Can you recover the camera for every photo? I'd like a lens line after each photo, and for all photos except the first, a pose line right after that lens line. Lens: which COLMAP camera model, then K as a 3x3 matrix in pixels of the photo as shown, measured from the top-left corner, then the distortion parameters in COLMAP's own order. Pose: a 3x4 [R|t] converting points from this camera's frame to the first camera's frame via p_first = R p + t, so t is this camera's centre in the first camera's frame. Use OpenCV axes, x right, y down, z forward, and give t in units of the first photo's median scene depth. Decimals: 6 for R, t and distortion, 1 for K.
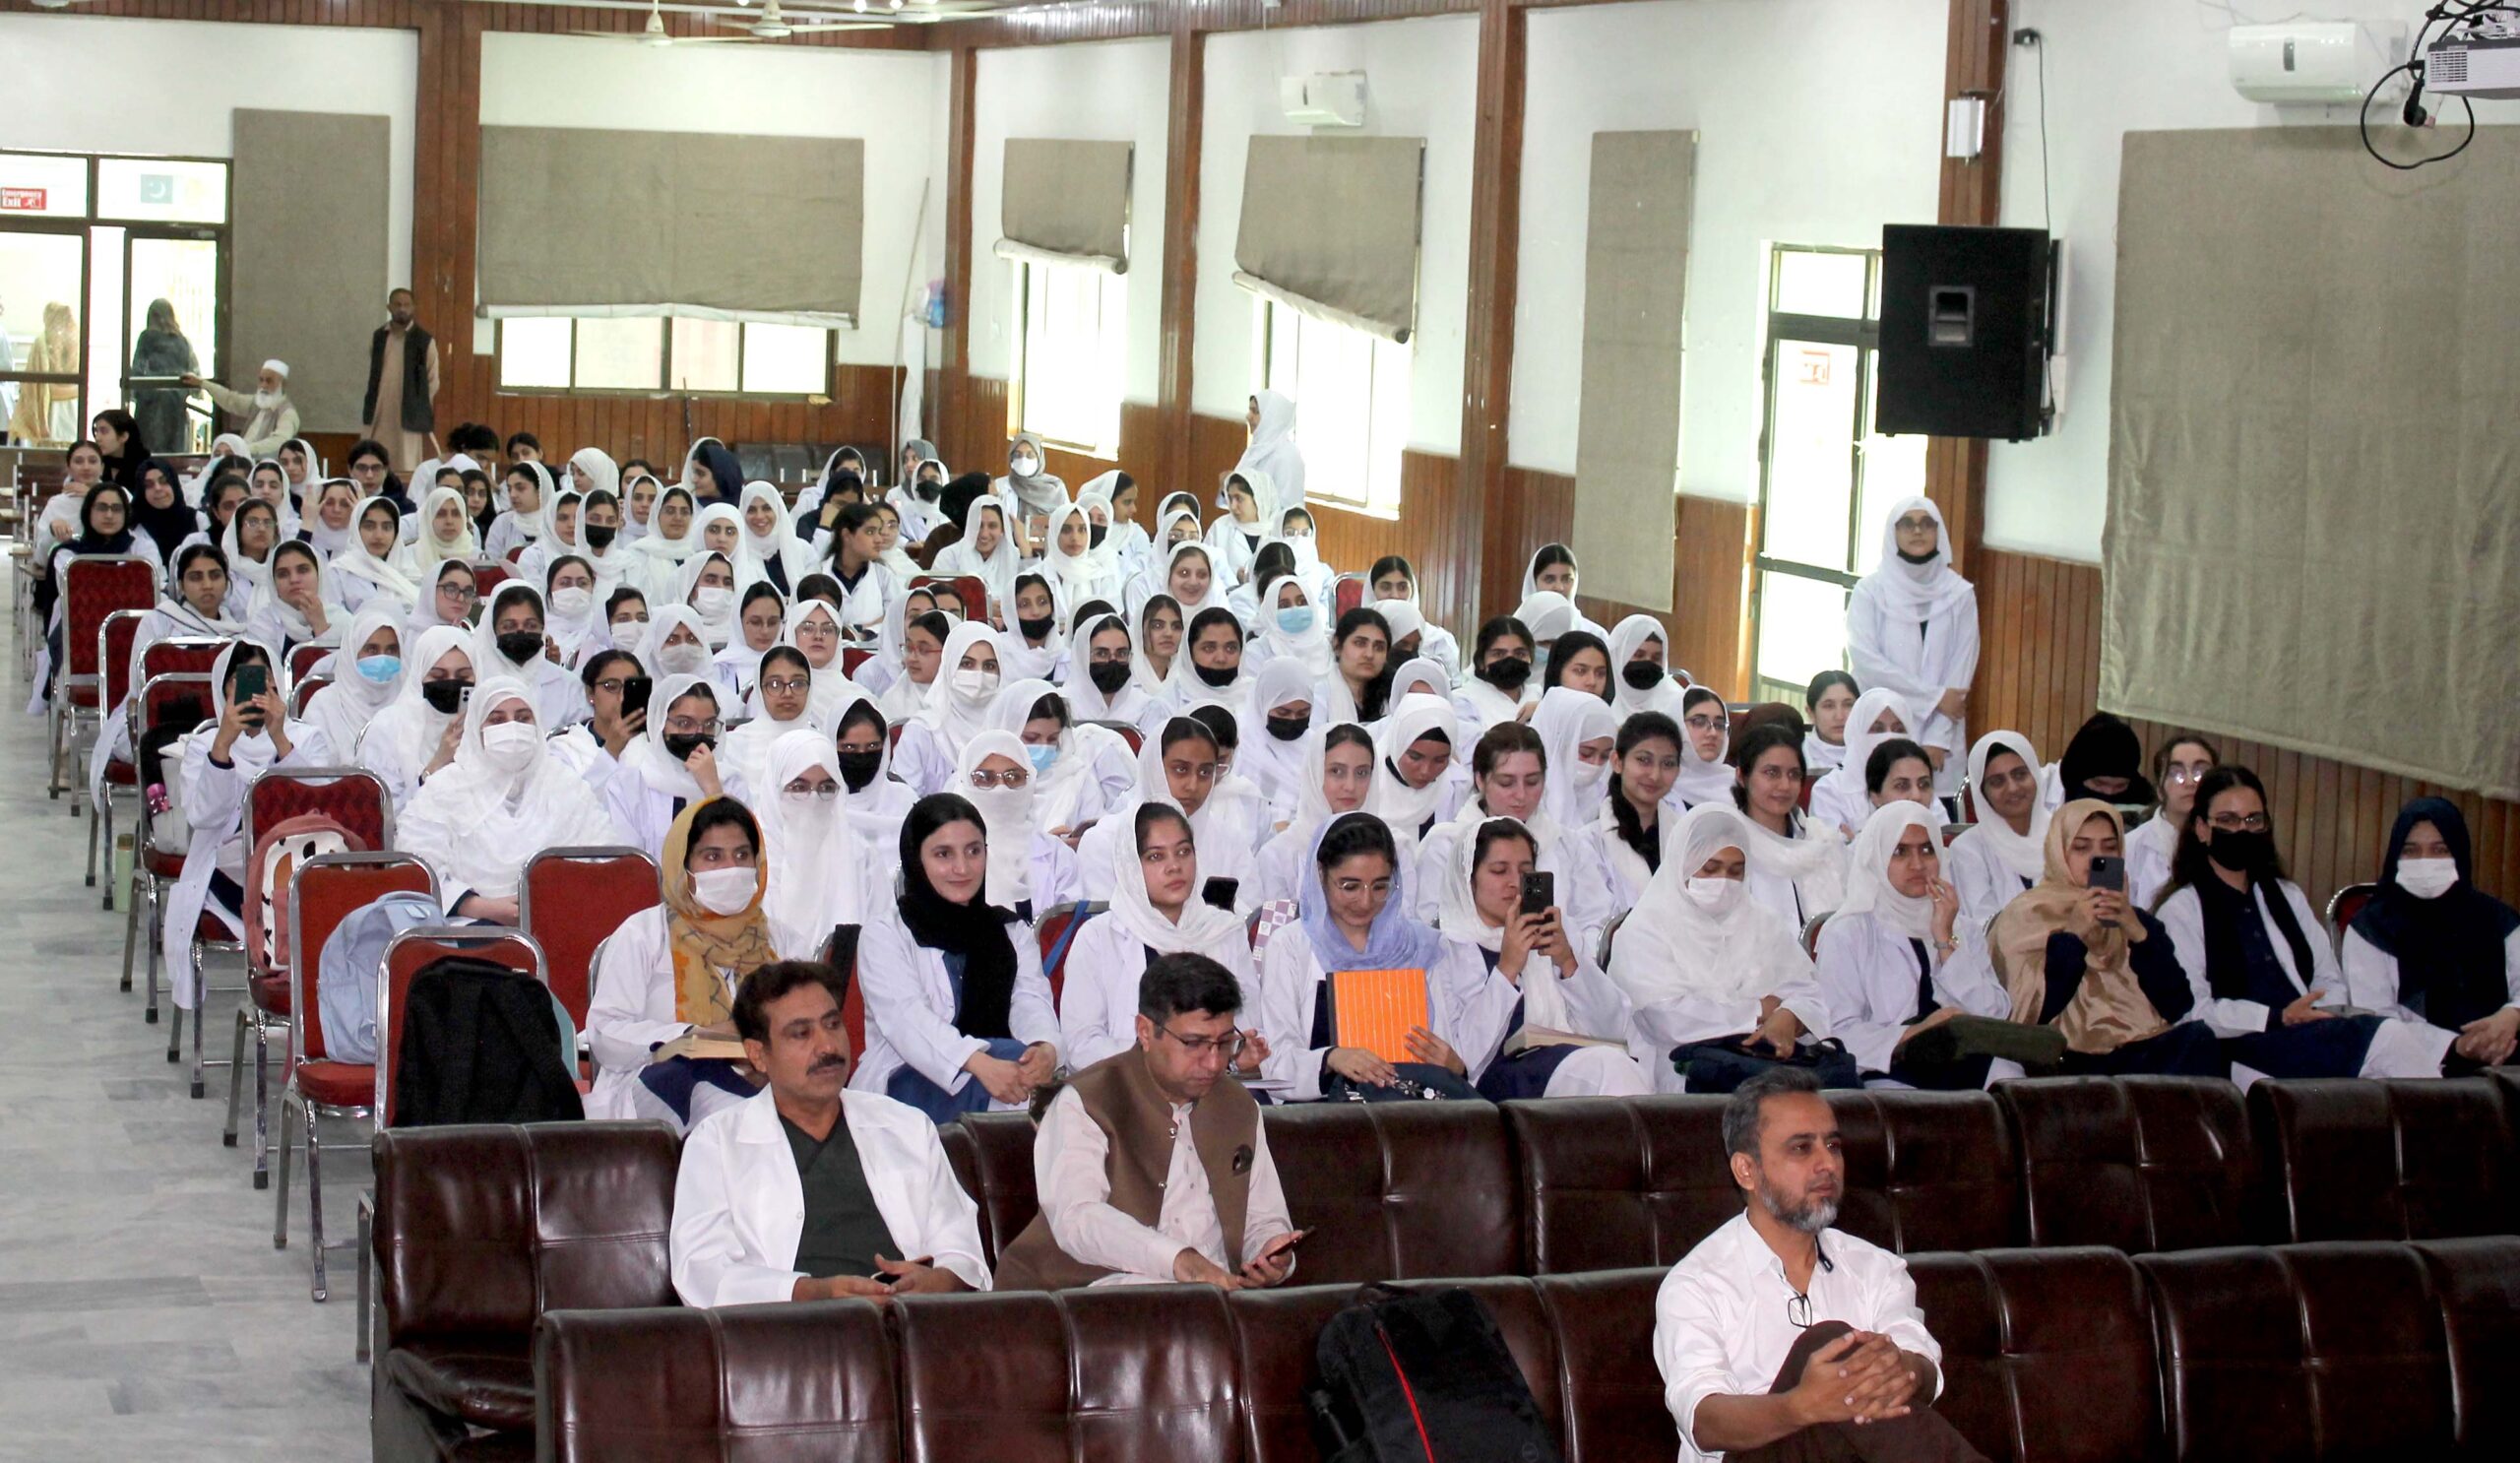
lens RADIAL K [[4794.1, 0, 1260.0], [0, 4794.1, 731.5], [0, 0, 1]] dist [0.173257, -0.314101]
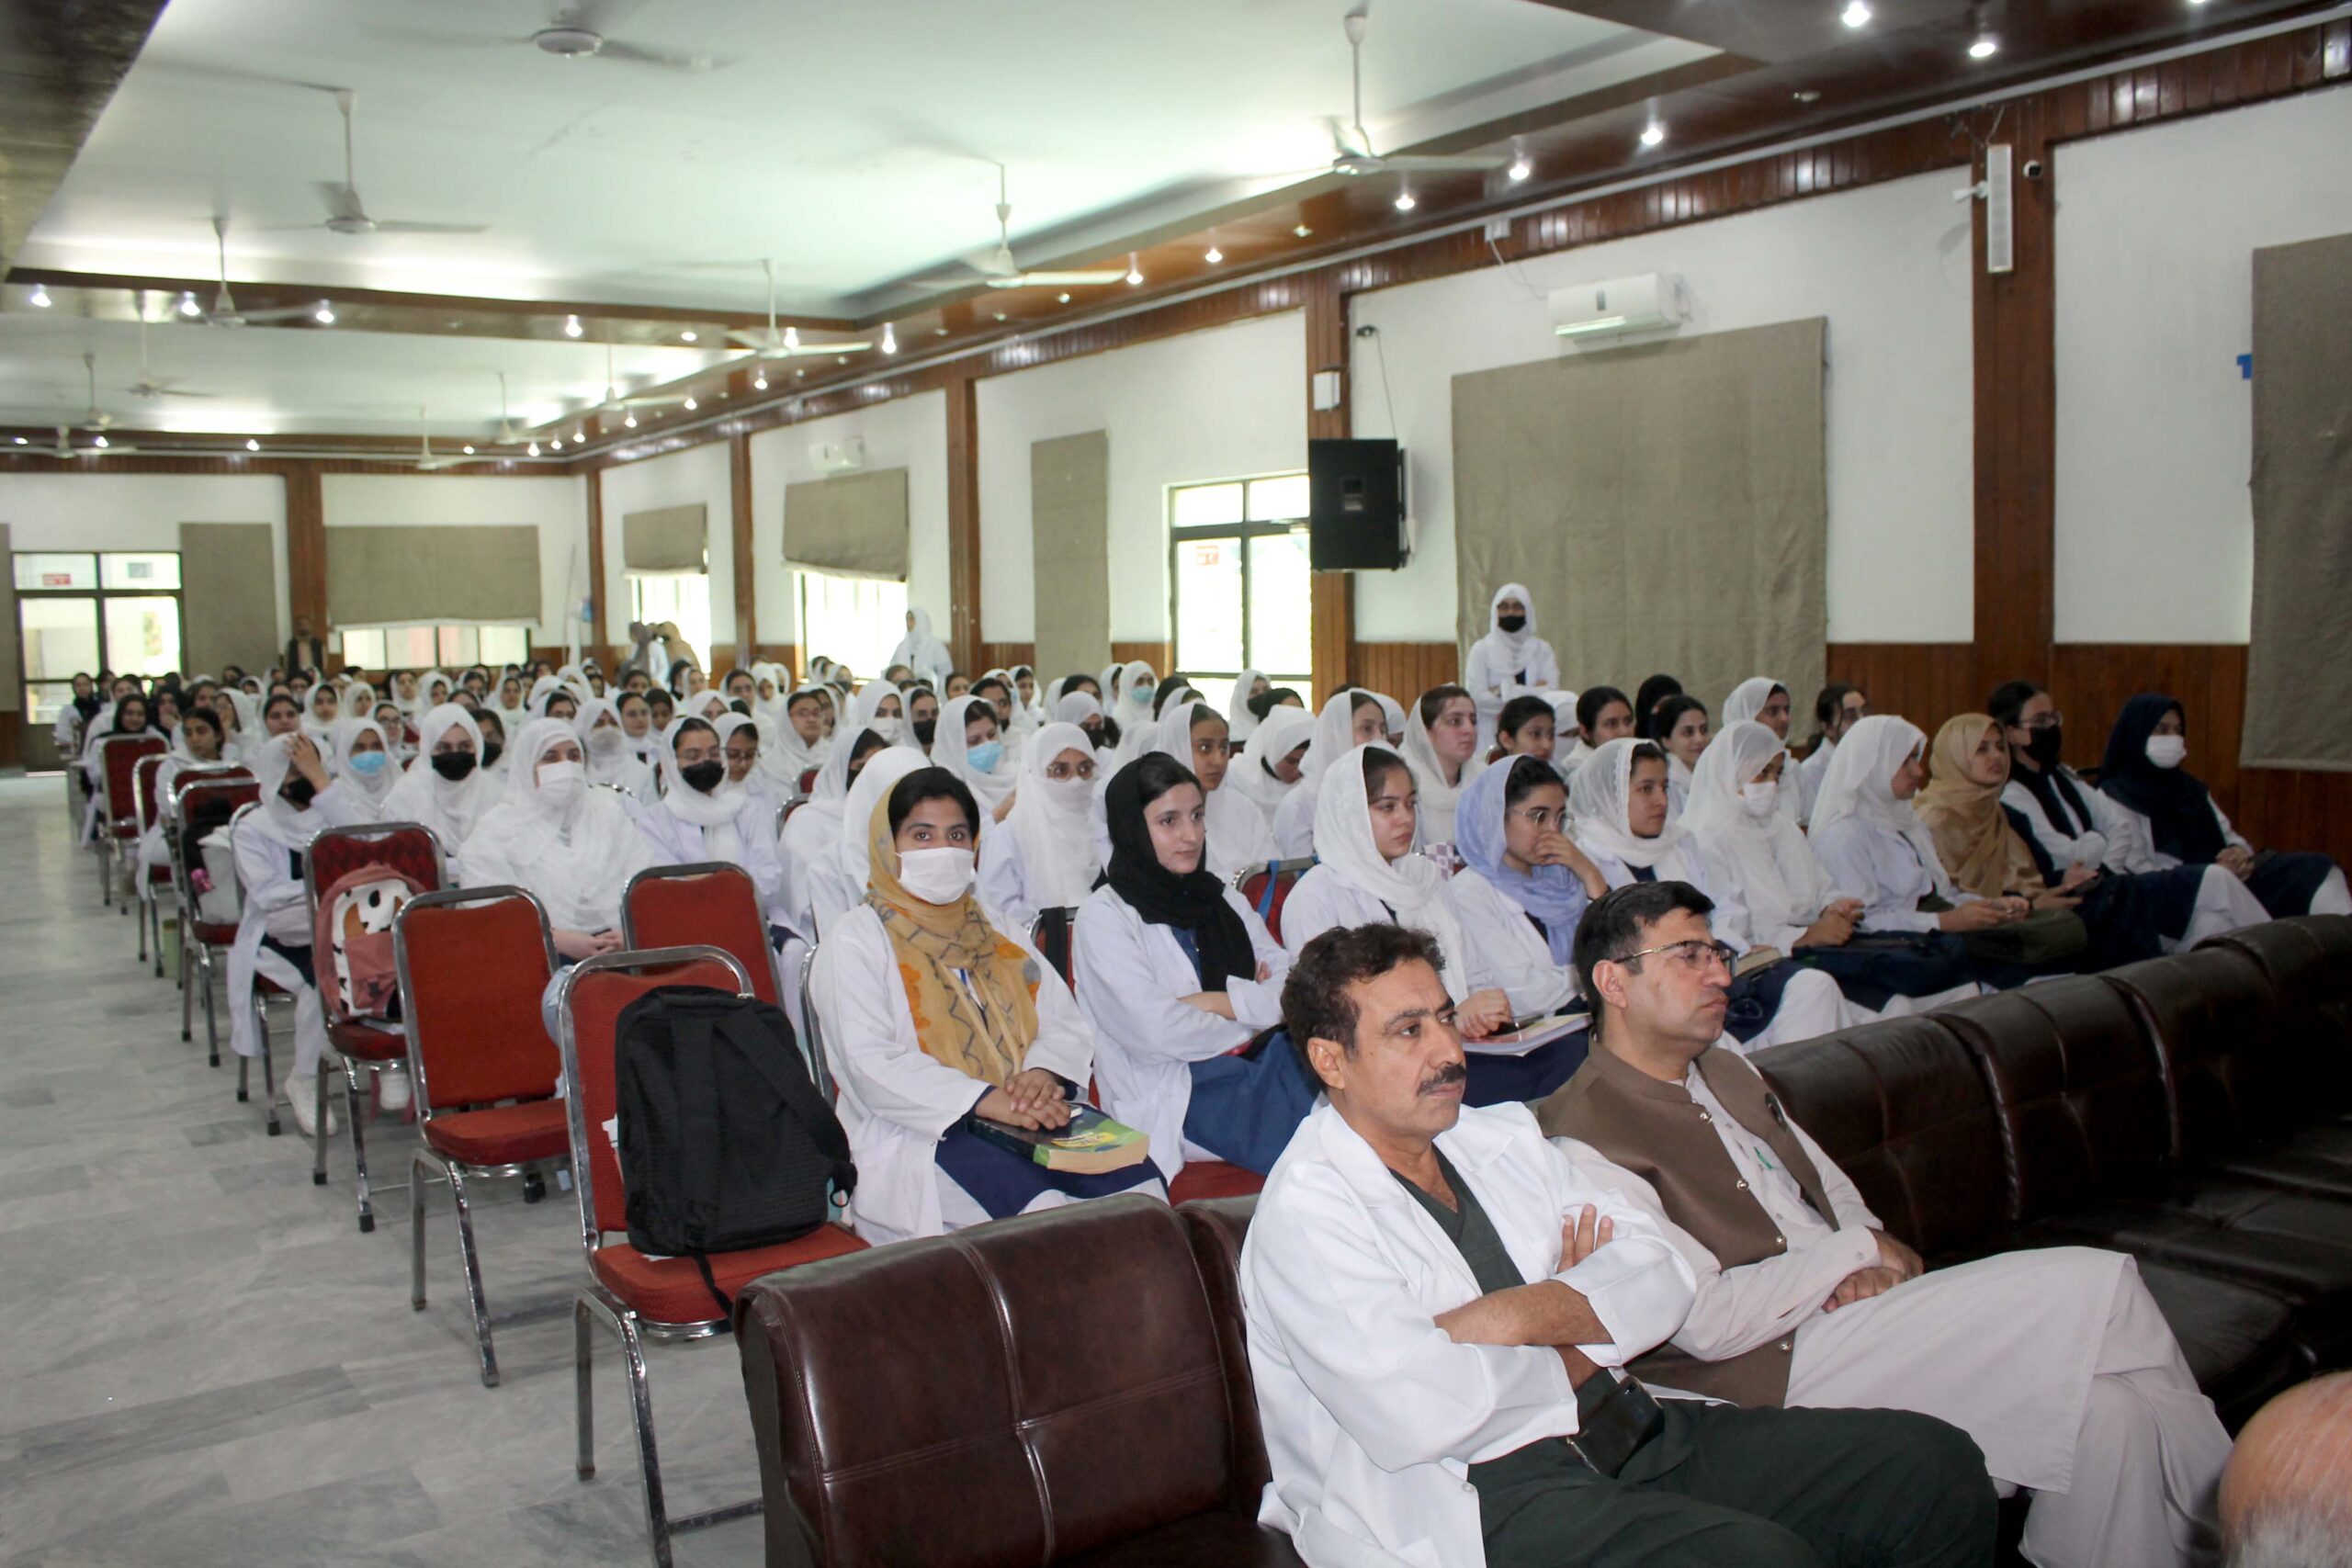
lens RADIAL K [[1994.0, 0, 1170.3], [0, 1994.0, 819.0], [0, 0, 1]] dist [-0.126830, 0.167566]
pose [[0.962558, -0.085291, 0.257307, -0.106159], [0.087048, 0.996194, 0.004574, 0.015496], [-0.256718, 0.017996, 0.966319, 0.414727]]
